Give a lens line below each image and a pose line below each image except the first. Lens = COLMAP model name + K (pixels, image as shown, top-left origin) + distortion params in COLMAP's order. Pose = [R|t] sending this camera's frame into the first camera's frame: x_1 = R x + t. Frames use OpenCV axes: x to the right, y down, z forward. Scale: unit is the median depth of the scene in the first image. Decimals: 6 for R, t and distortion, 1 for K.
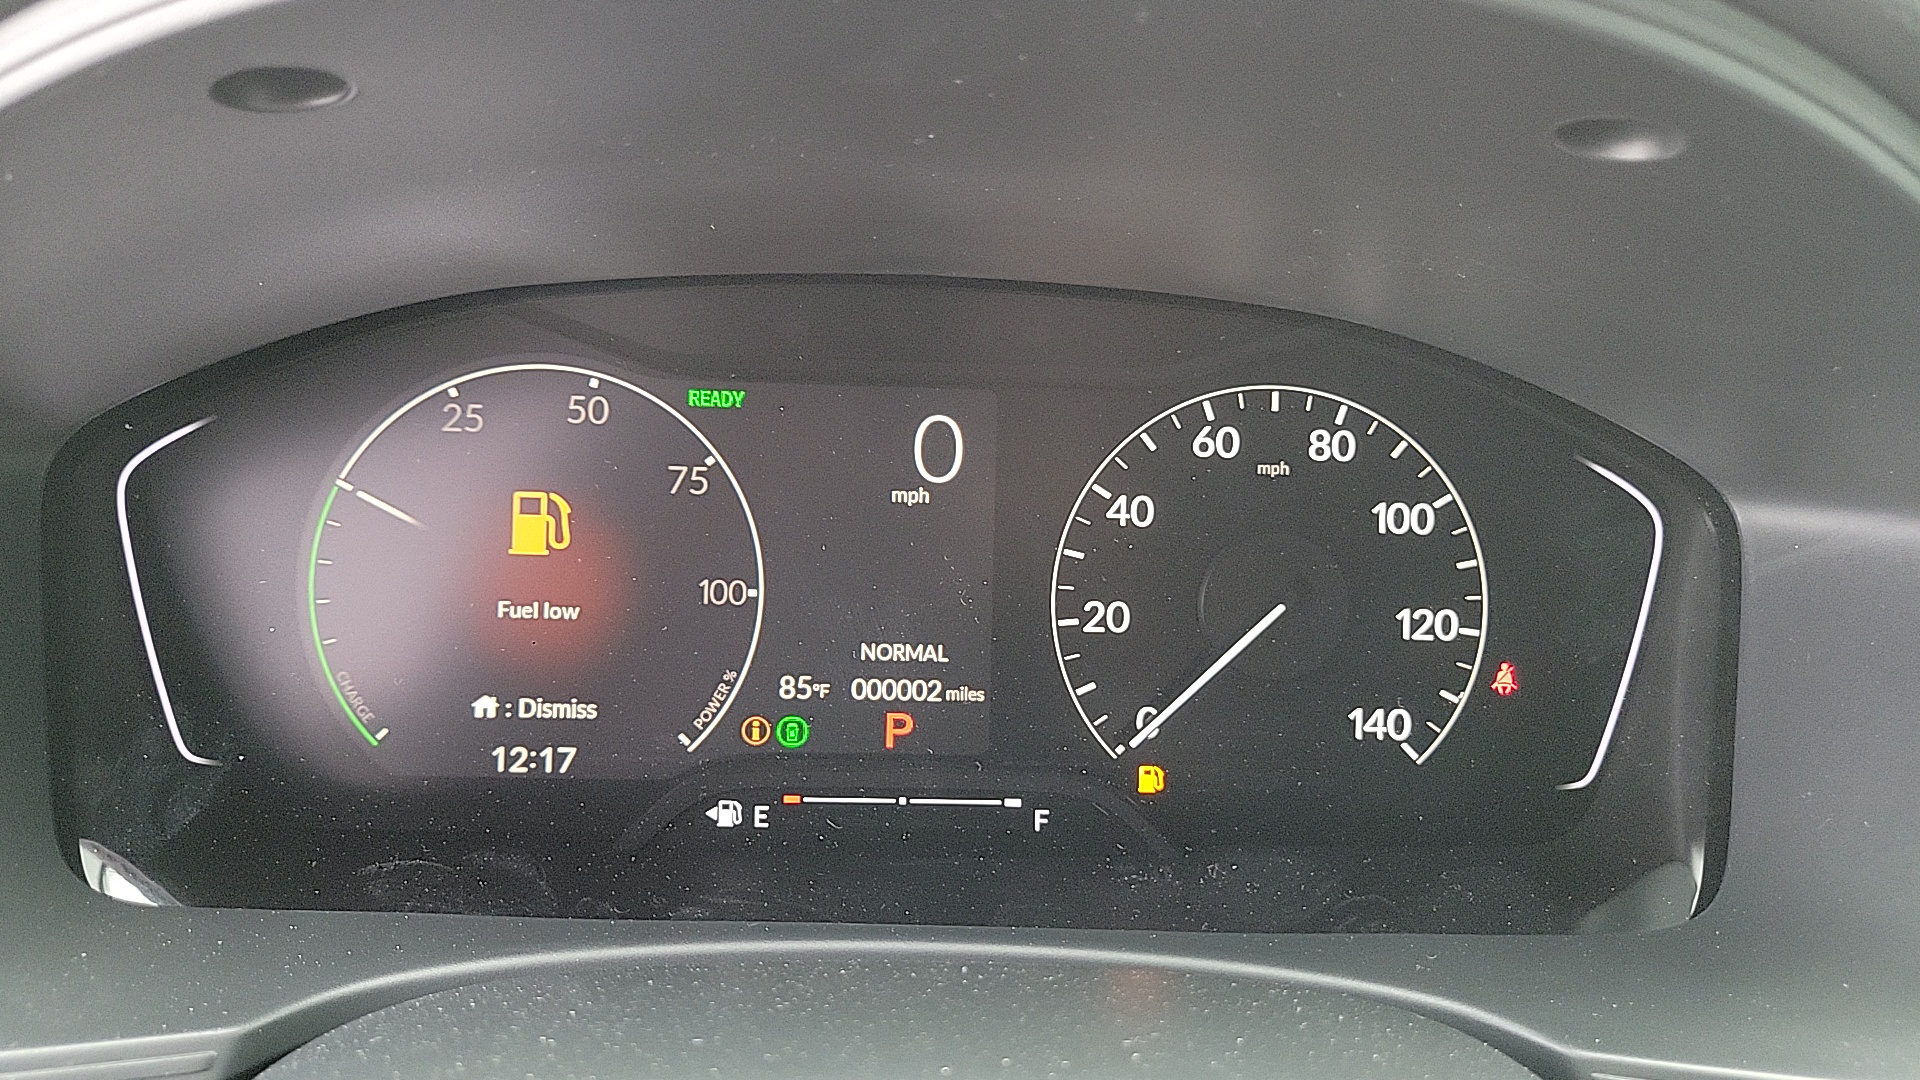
lens RADIAL K [[1473.5, 0, 896.9], [0, 1473.5, 547.1], [0, 0, 1]] dist [0.028194, -0.016818]
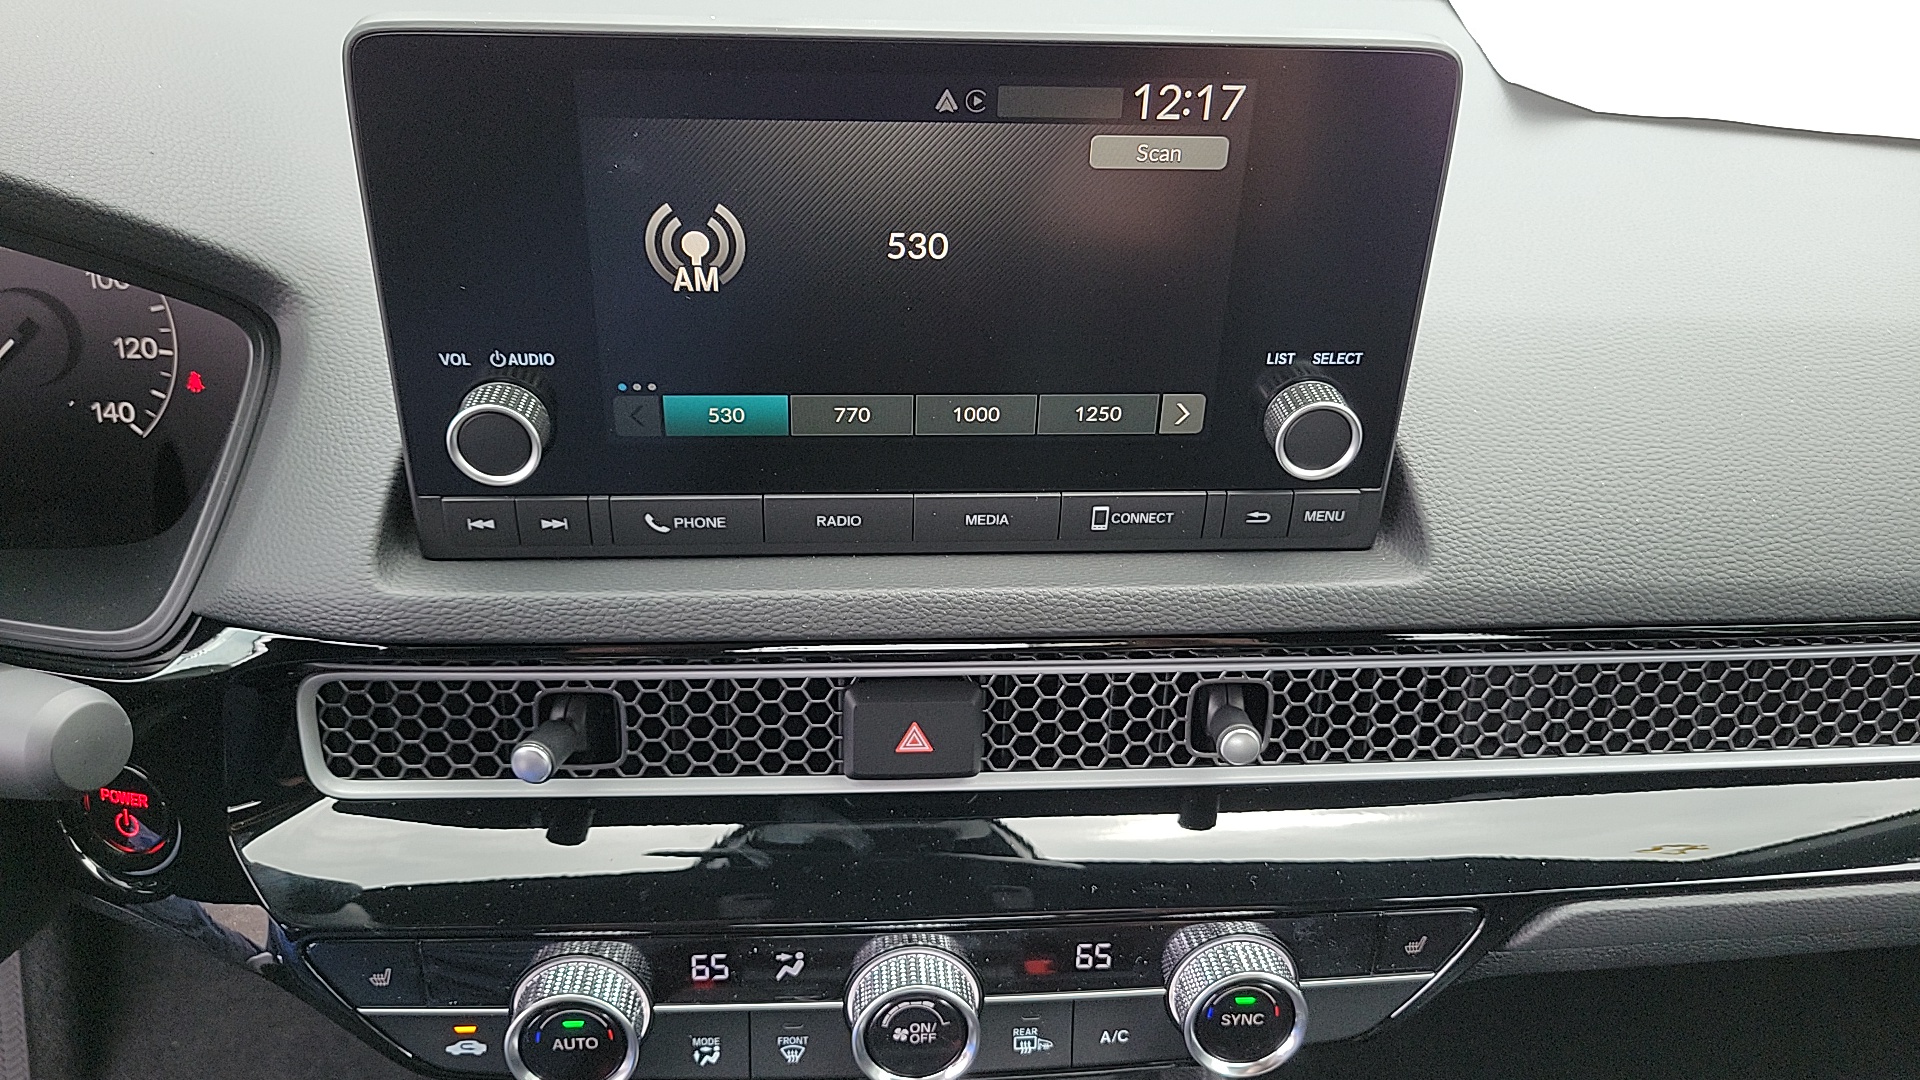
lens RADIAL K [[1473.5, 0, 968.7], [0, 1473.5, 527.2], [0, 0, 1]] dist [0.028194, -0.016818]
pose [[0.999334, -0.015208, 0.033180, 1.181845], [0.005328, 0.960105, 0.279588, -0.197363], [-0.036108, -0.279225, 0.959547, -0.567517]]
